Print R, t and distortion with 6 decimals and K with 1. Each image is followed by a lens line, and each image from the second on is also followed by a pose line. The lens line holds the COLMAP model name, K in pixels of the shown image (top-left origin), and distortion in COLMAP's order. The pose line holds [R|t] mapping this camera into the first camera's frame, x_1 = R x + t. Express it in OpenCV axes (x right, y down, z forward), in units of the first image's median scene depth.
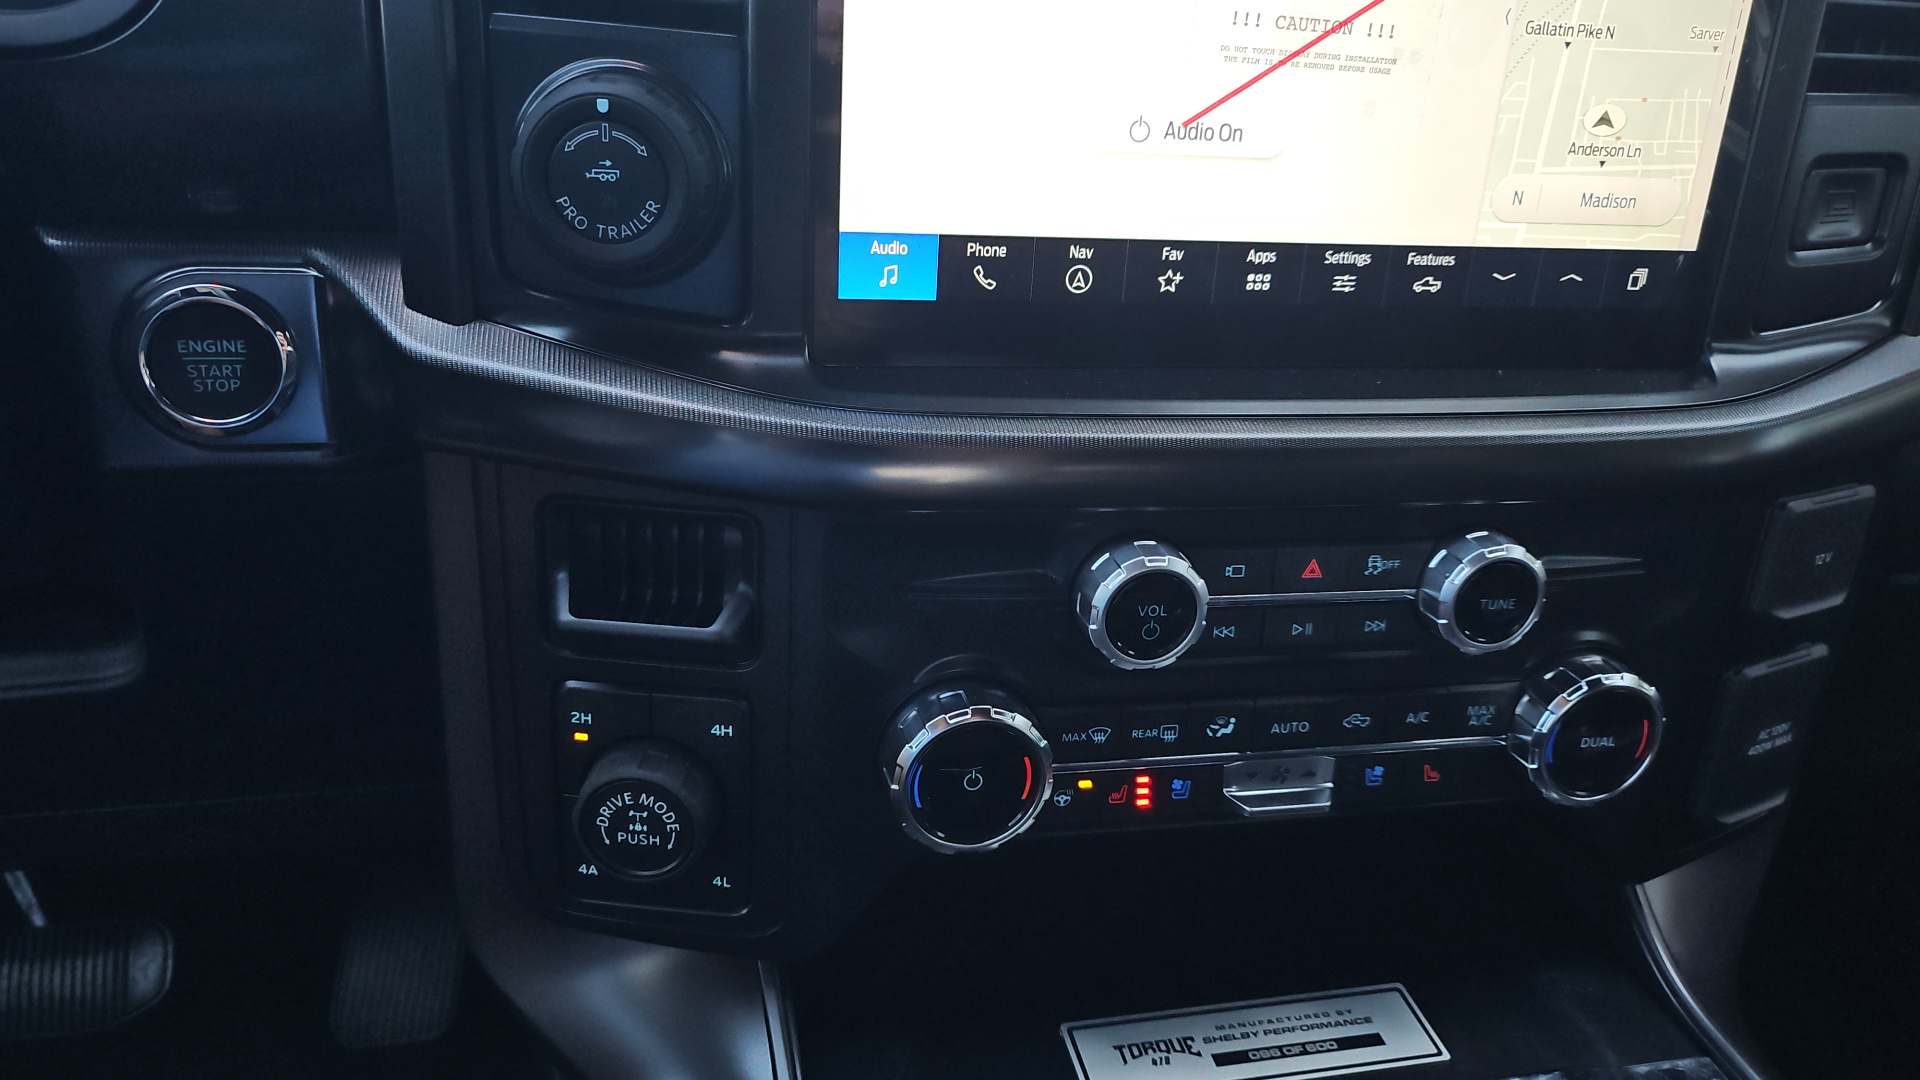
lens RADIAL K [[1365.1, 0, 943.5], [0, 1365.1, 552.2], [0, 0, 1]] dist [0.024405, -0.035151]
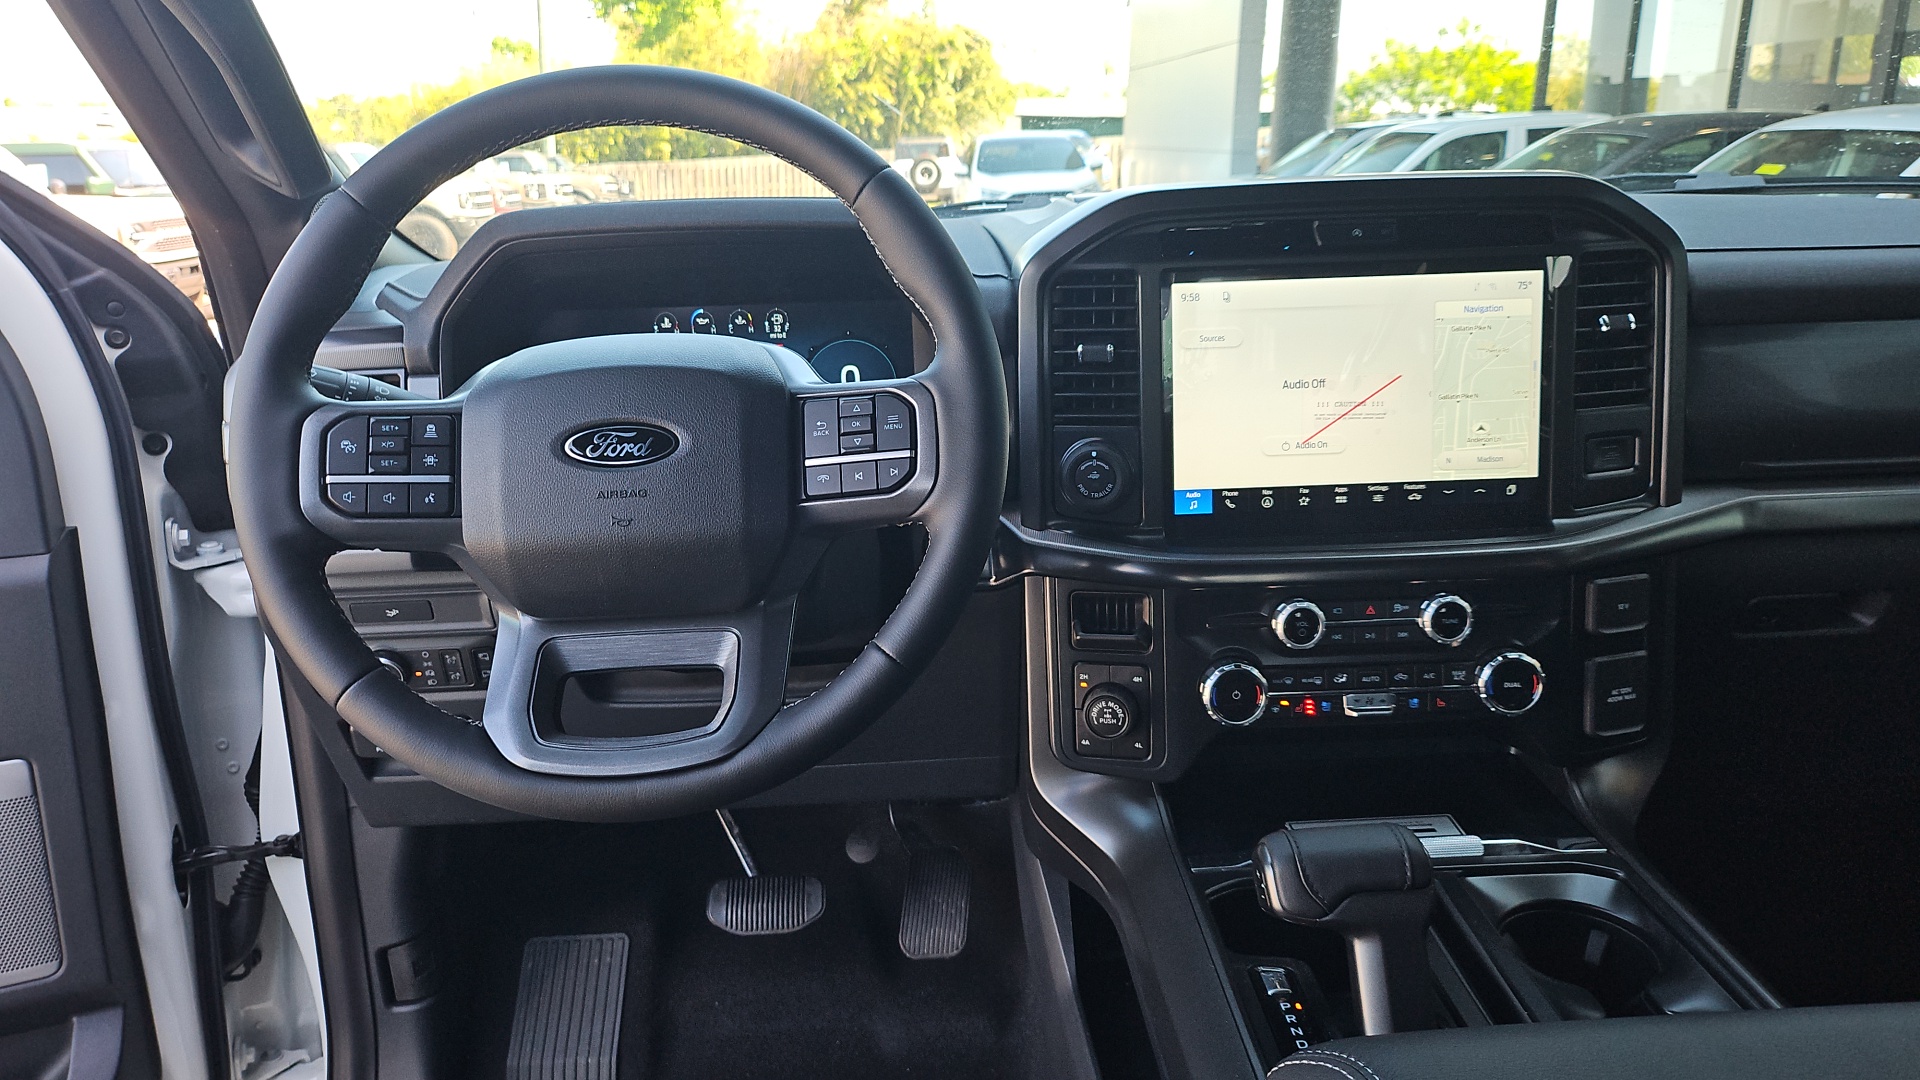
lens RADIAL K [[1365.1, 0, 990.5], [0, 1365.1, 515.2], [0, 0, 1]] dist [0.024405, -0.035151]
pose [[0.982169, -0.056954, -0.179164, 0.044645], [0.018510, 0.977671, -0.209323, 0.347662], [0.187085, 0.202274, 0.961293, -1.544545]]
